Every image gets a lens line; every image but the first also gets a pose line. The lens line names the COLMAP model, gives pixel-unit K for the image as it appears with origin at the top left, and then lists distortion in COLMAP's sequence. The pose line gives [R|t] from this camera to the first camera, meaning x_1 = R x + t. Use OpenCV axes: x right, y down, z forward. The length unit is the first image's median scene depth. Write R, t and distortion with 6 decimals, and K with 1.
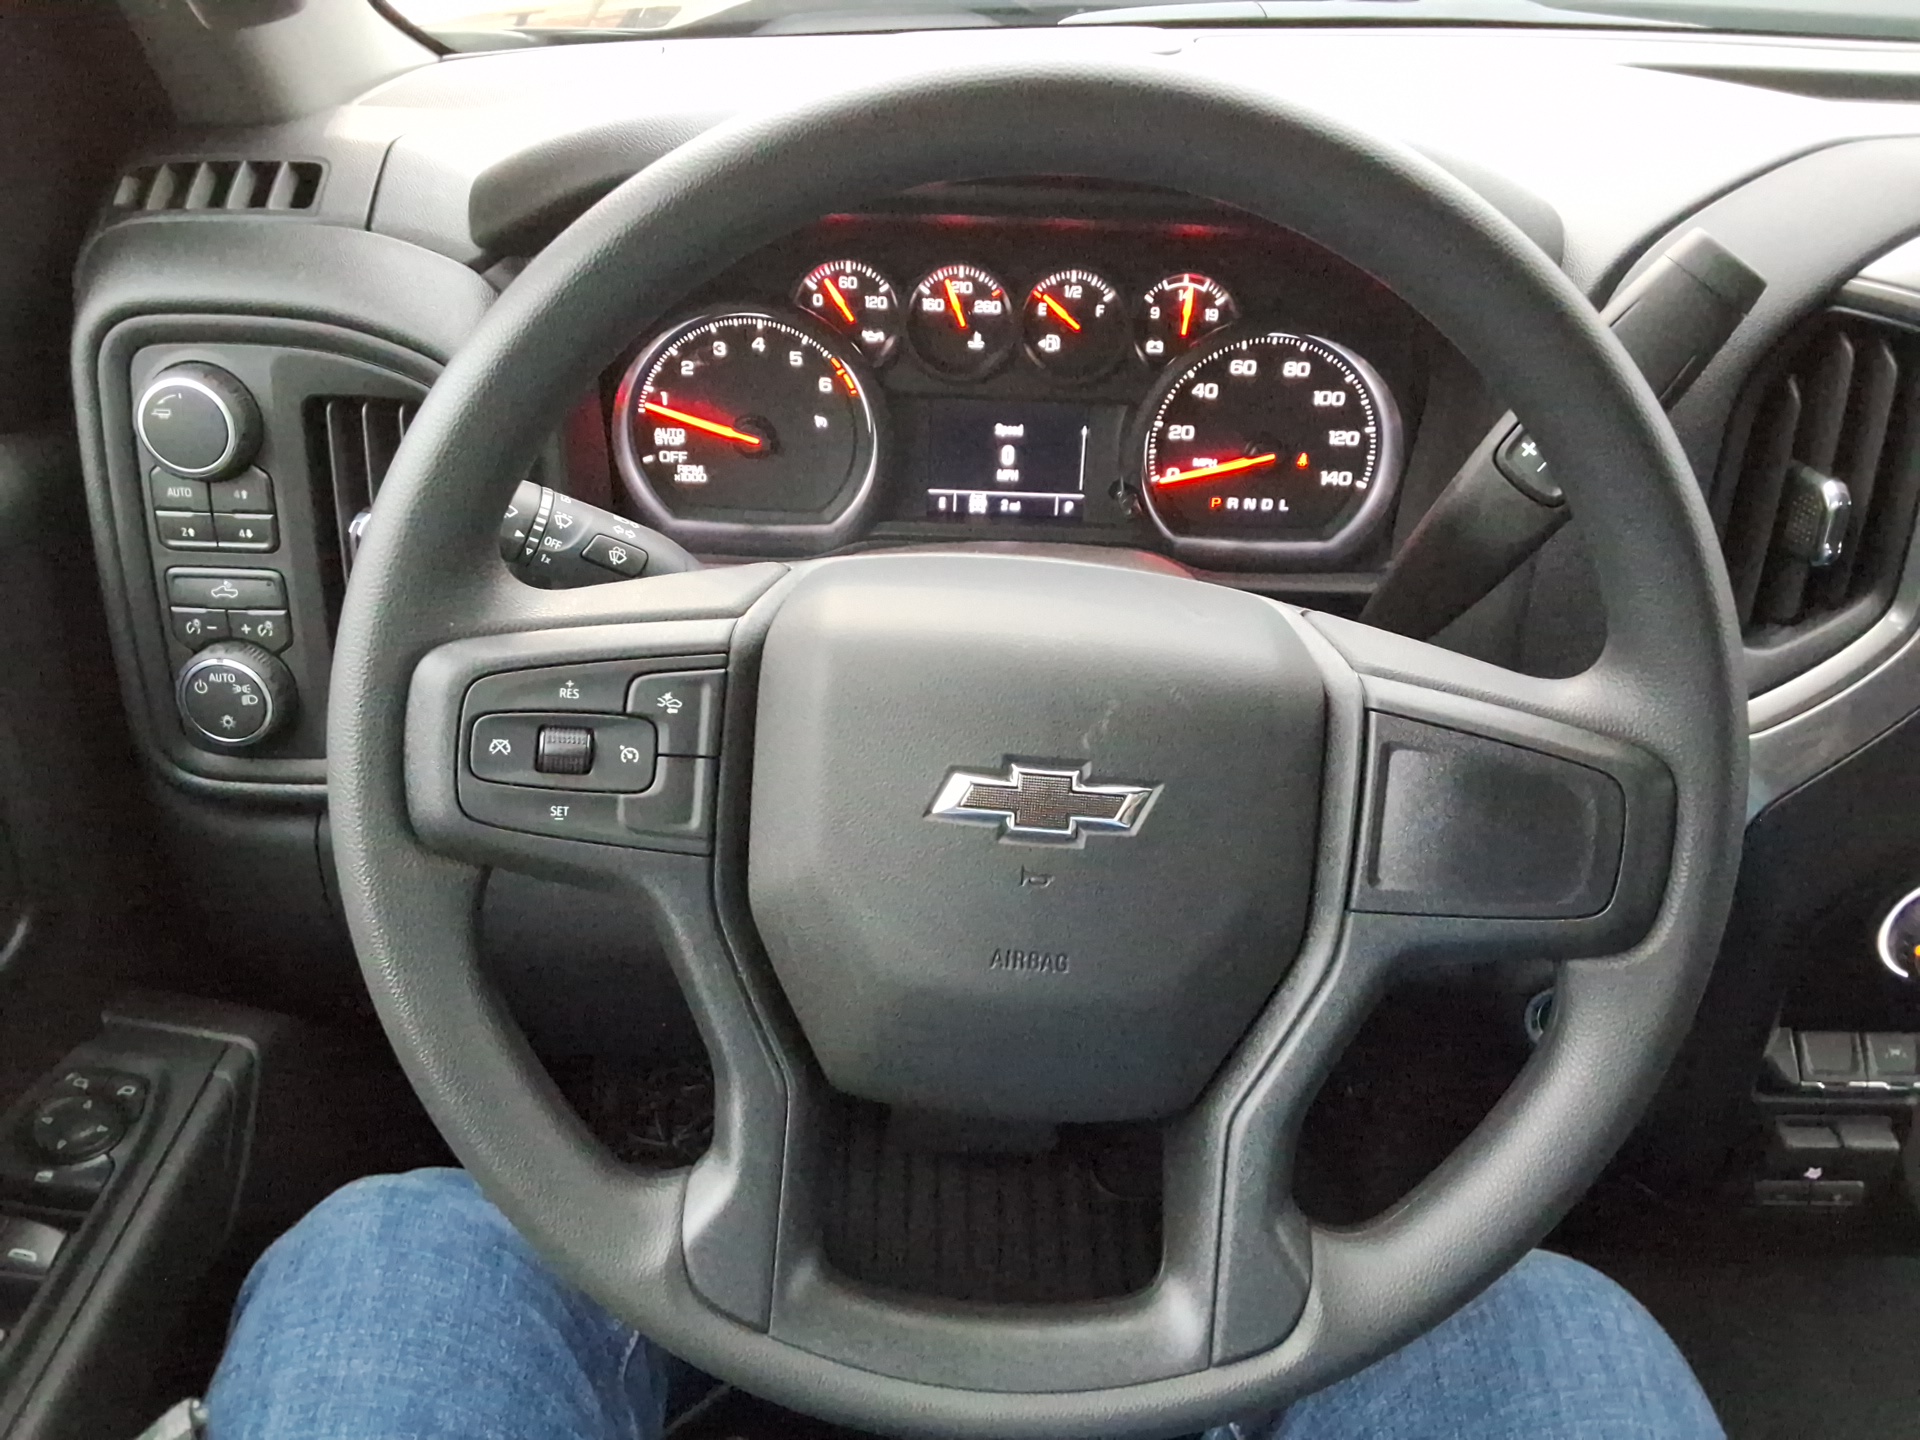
lens RADIAL K [[1586.9, 0, 966.4], [0, 1586.9, 705.4], [0, 0, 1]] dist [0.096775, -0.034900]
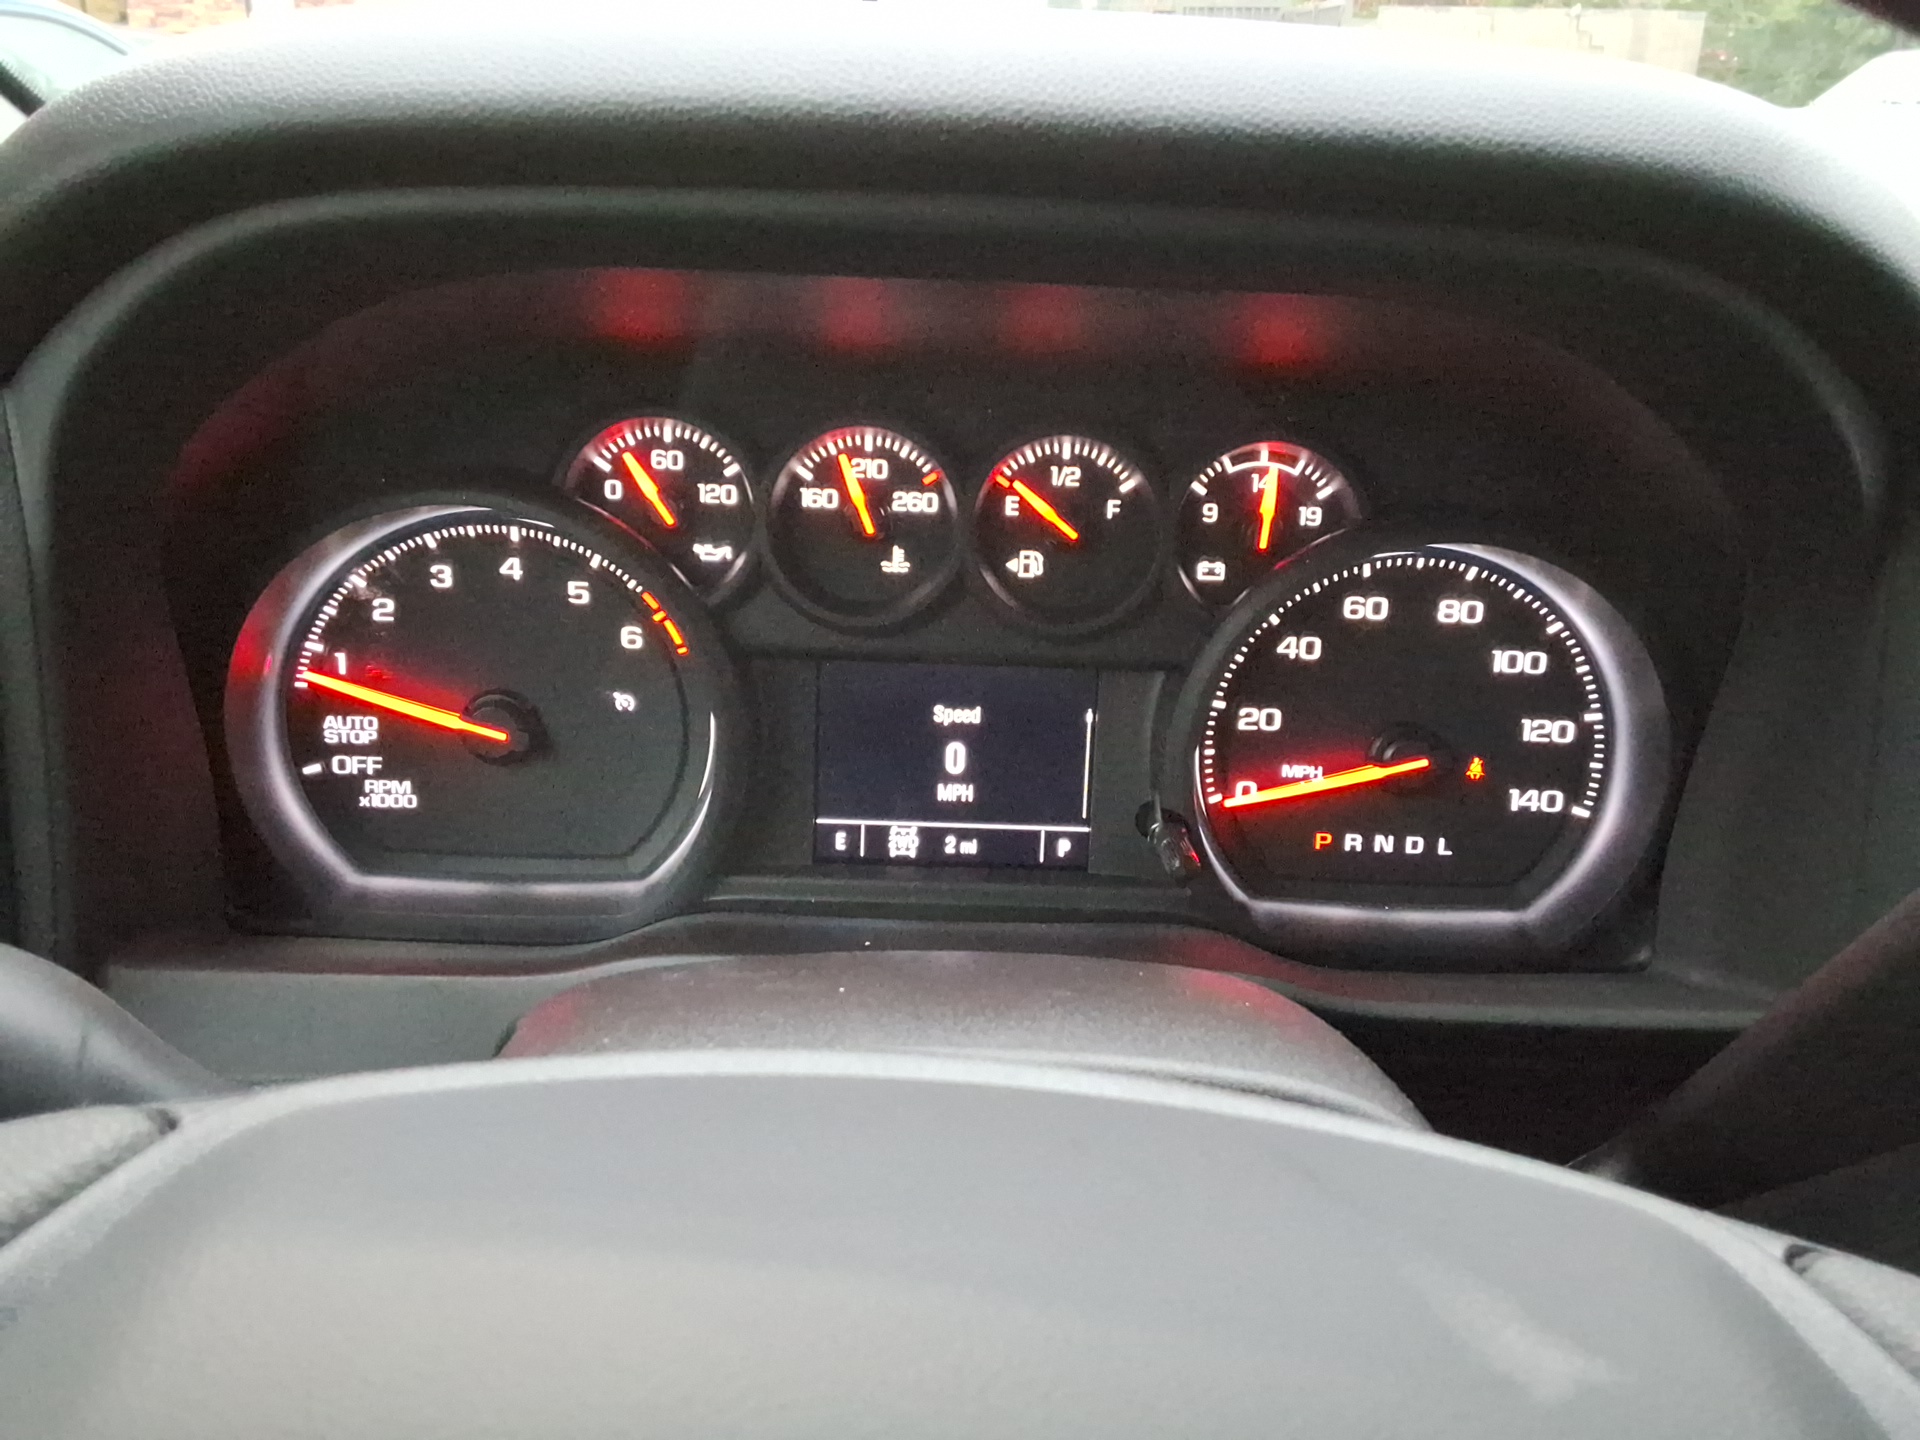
lens RADIAL K [[1551.8, 0, 954.1], [0, 1551.8, 621.5], [0, 0, 1]] dist [0.087689, -0.137532]
pose [[0.999983, -0.001355, 0.005676, 0.023461], [0.002611, 0.973743, -0.227636, -0.081315], [-0.005219, 0.227647, 0.973730, 0.464978]]
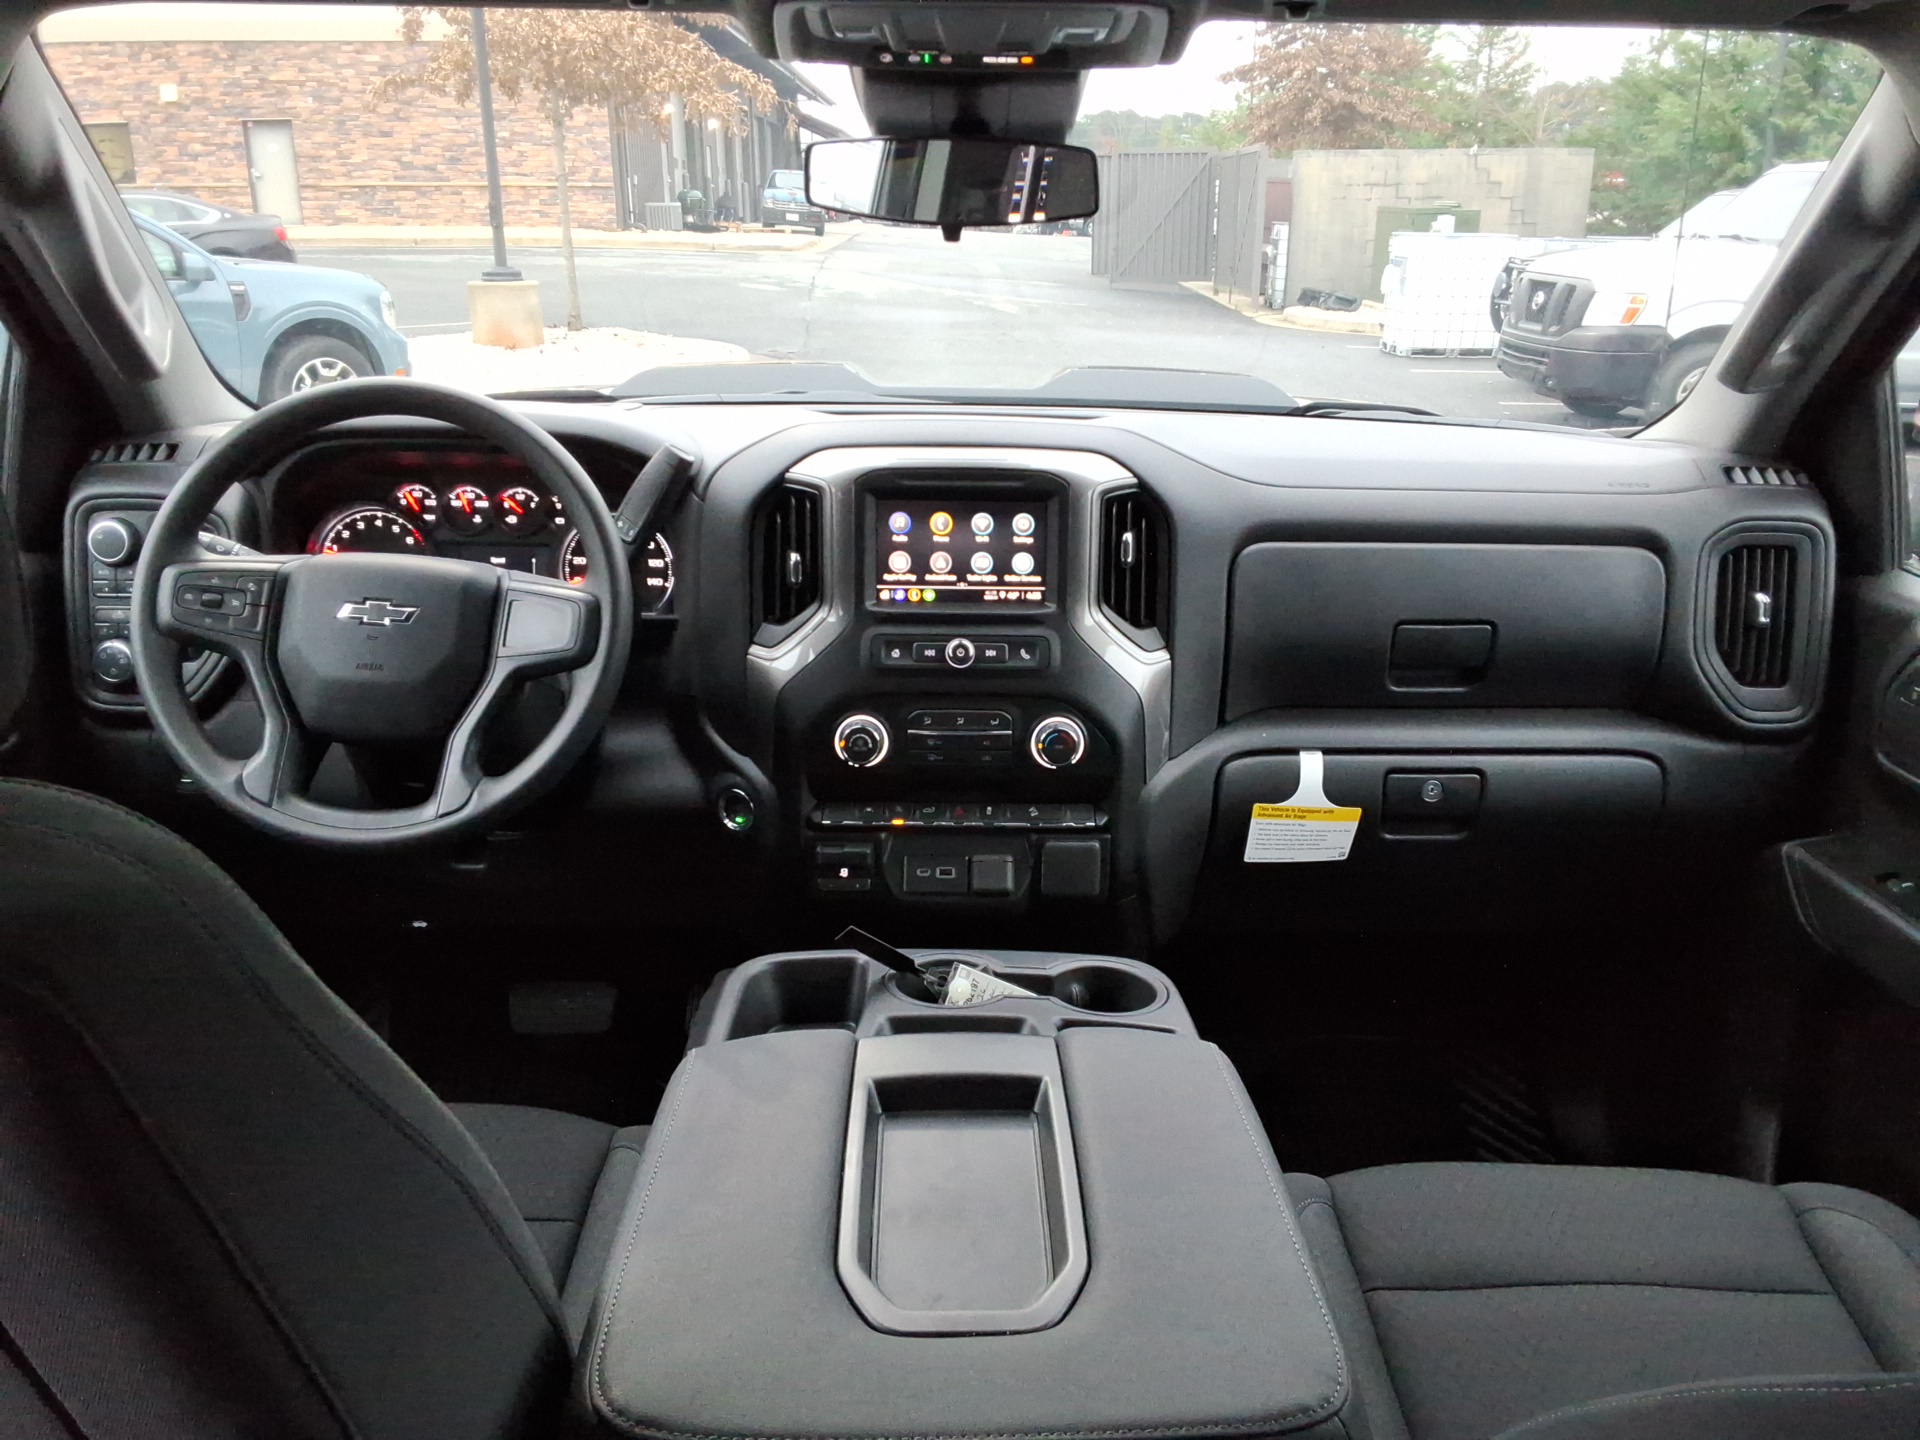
lens RADIAL K [[1551.8, 0, 989.5], [0, 1551.8, 699.5], [0, 0, 1]] dist [0.087689, -0.137532]
pose [[0.999465, -0.020607, 0.025396, 0.654073], [0.026343, 0.967433, -0.251753, 0.578572], [-0.019381, 0.252287, 0.967458, -1.053265]]
